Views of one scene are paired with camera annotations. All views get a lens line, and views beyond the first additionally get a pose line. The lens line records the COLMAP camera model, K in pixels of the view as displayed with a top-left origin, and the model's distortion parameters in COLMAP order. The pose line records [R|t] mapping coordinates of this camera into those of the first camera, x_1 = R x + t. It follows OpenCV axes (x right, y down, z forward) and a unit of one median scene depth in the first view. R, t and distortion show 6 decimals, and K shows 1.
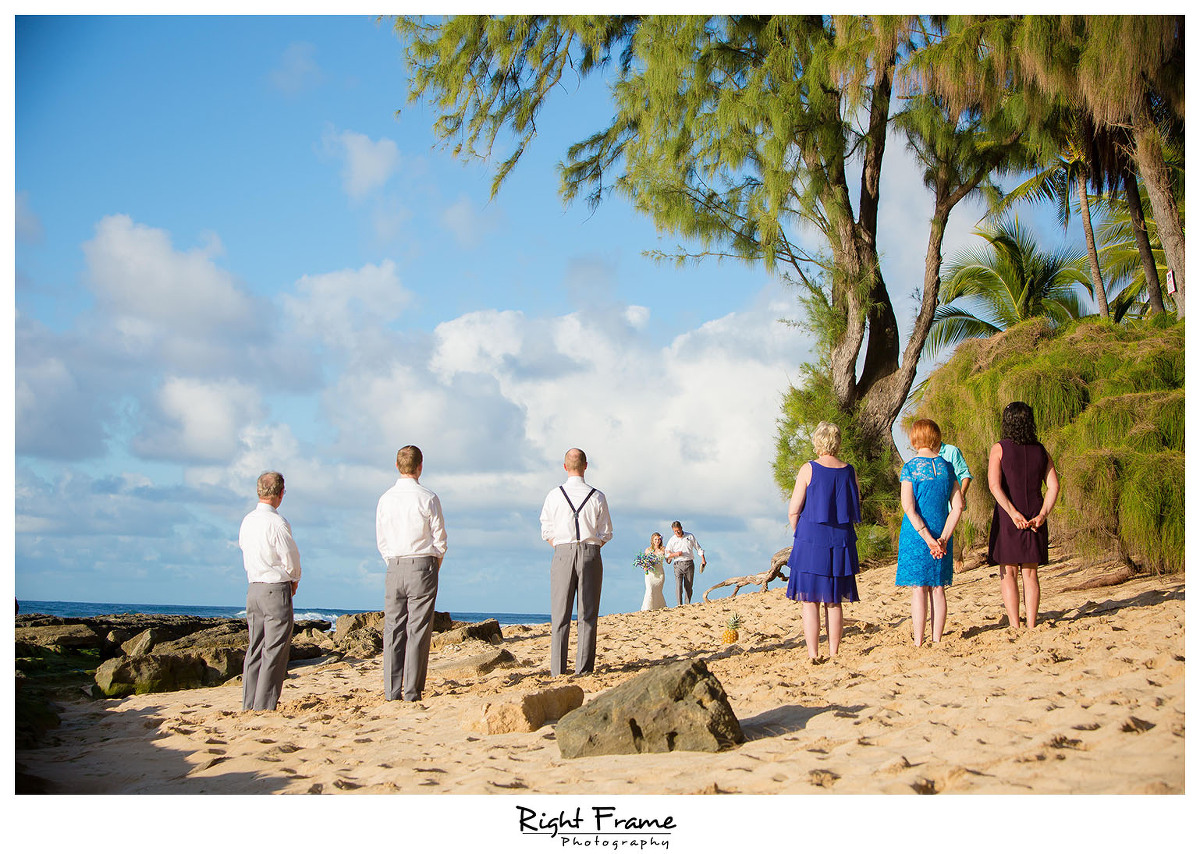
lens RADIAL K [[2578.9, 0, 599.7], [0, 2578.9, 425.9], [0, 0, 1]] dist [-0.120865, 0.000000]
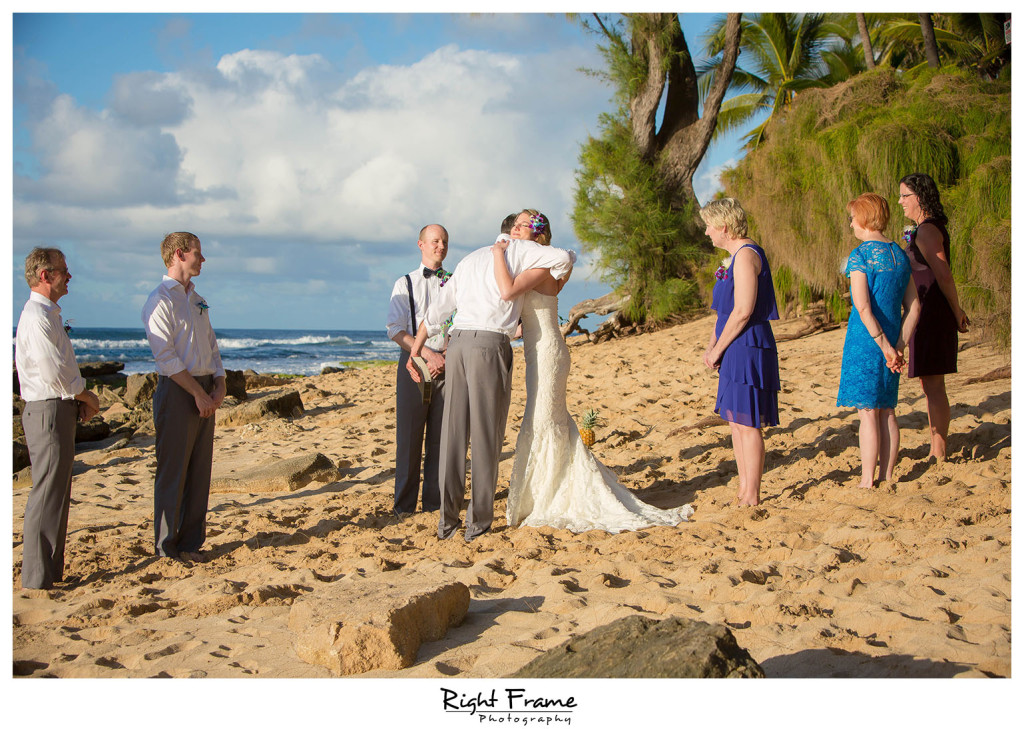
lens RADIAL K [[2193.5, 0, 512.1], [0, 2193.5, 365.1], [0, 0, 1]] dist [-0.255714, 0.000000]
pose [[0.997458, -0.009291, 0.070648, -0.015000], [0.002759, 0.995755, 0.092004, -0.005531], [-0.071203, -0.091576, 0.993249, 0.170833]]
